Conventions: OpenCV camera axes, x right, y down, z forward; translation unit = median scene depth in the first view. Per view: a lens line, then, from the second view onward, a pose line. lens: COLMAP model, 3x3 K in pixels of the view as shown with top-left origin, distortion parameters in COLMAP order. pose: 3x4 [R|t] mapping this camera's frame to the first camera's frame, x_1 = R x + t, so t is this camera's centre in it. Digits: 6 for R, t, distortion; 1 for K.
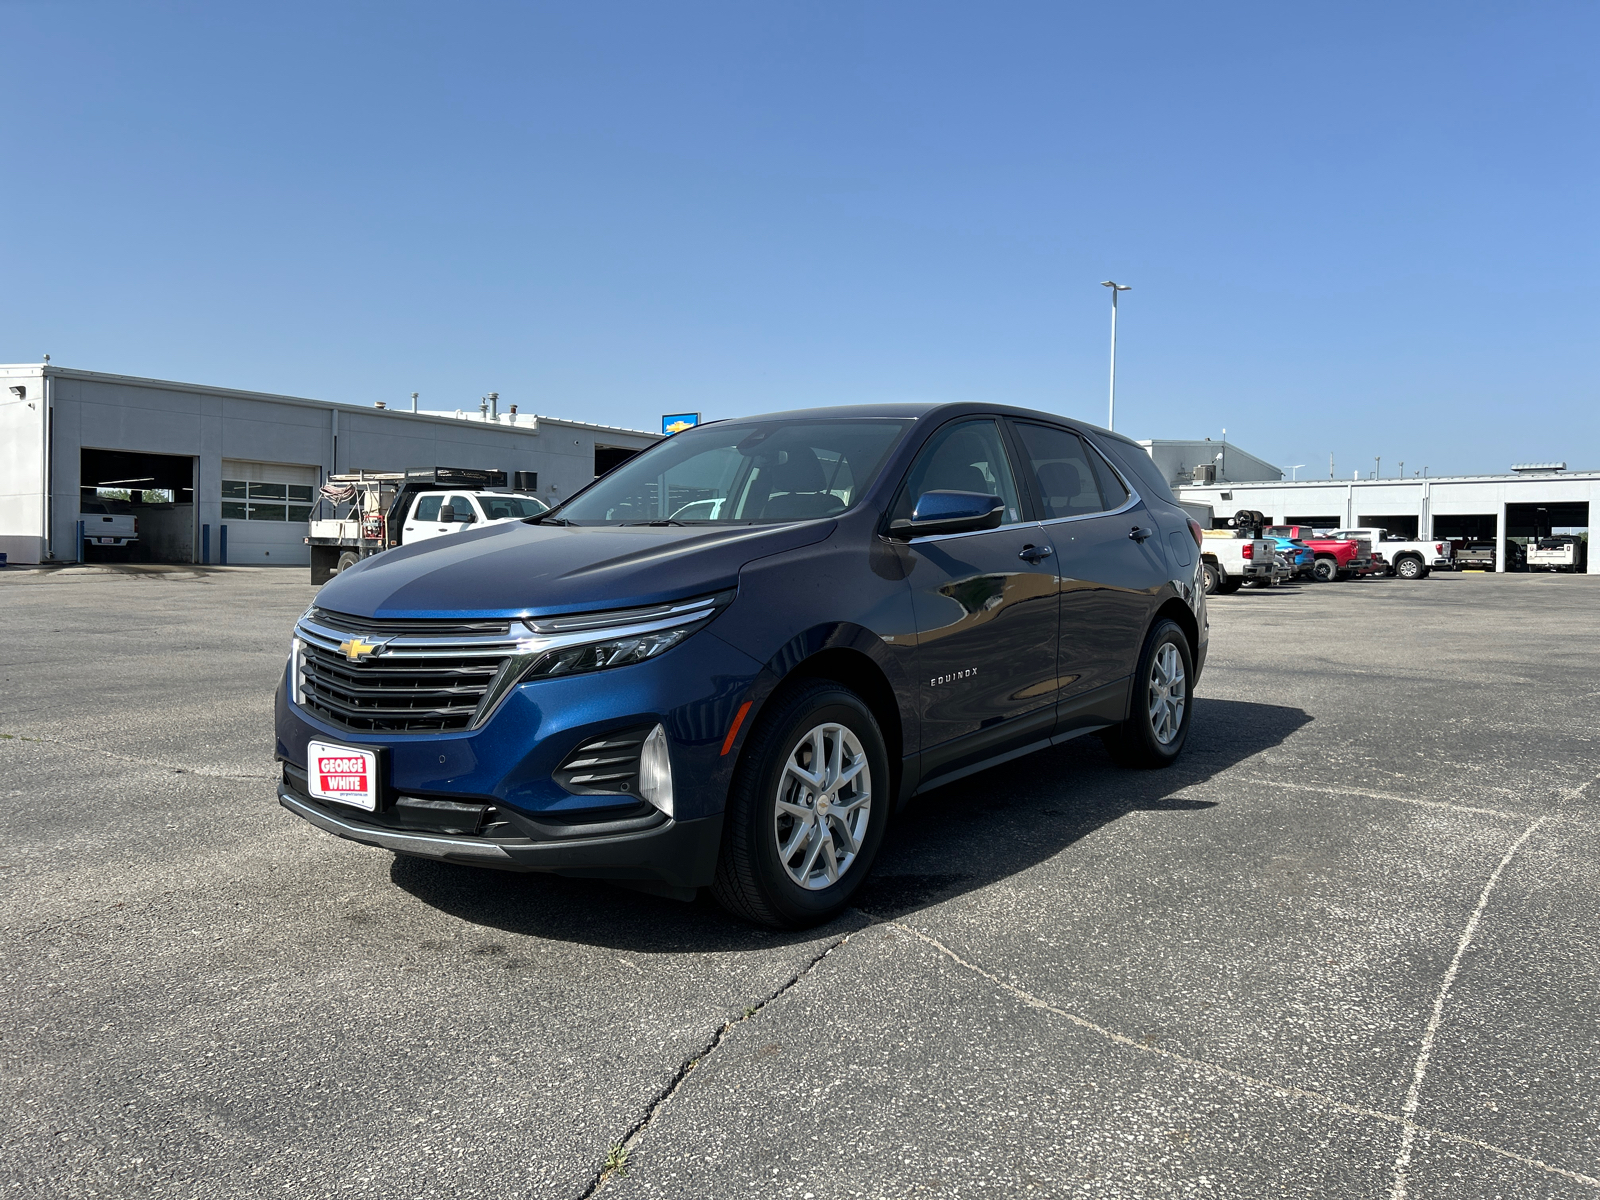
lens RADIAL K [[1198.5, 0, 804.3], [0, 1198.5, 602.5], [0, 0, 1]] dist [0.034127, -0.037026]
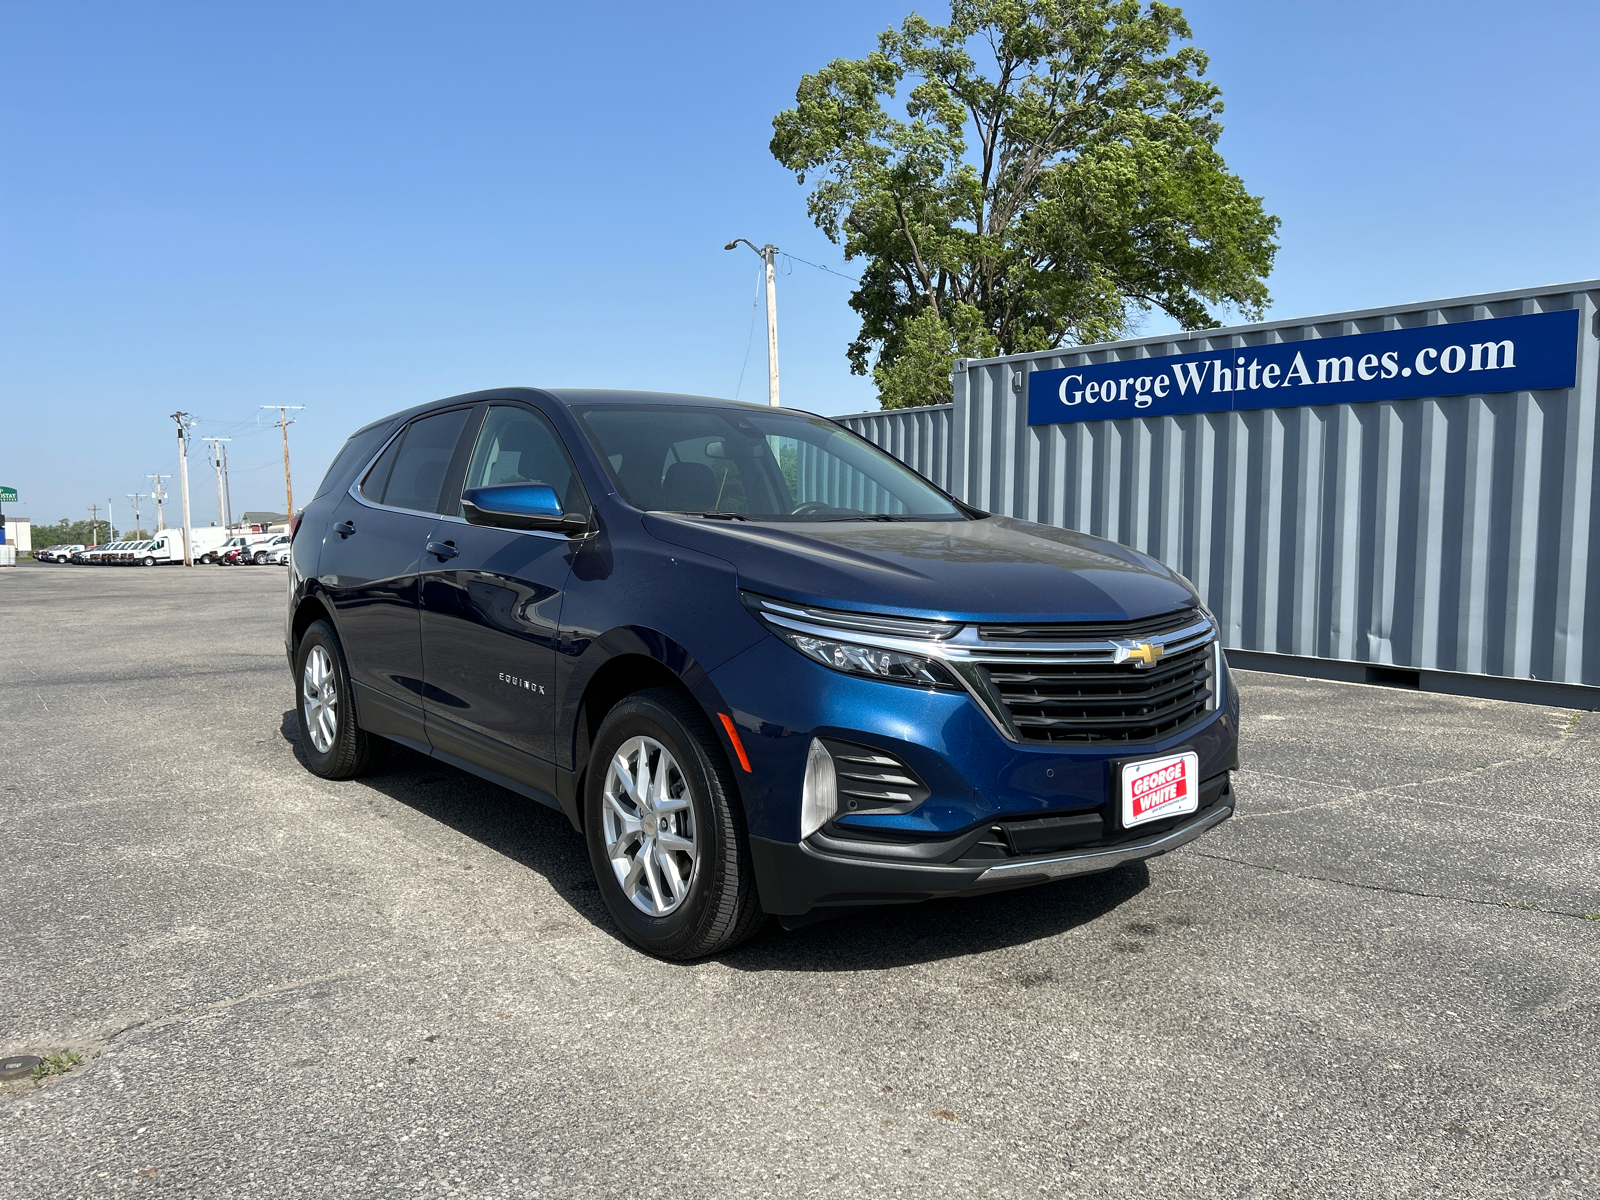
lens RADIAL K [[1198.5, 0, 813.3], [0, 1198.5, 608.5], [0, 0, 1]] dist [0.034127, -0.037026]
pose [[0.254233, -0.073140, 0.964373, -1.296617], [0.055683, 0.996589, 0.060903, -0.065949], [-0.965539, 0.038216, 0.257438, 0.979161]]
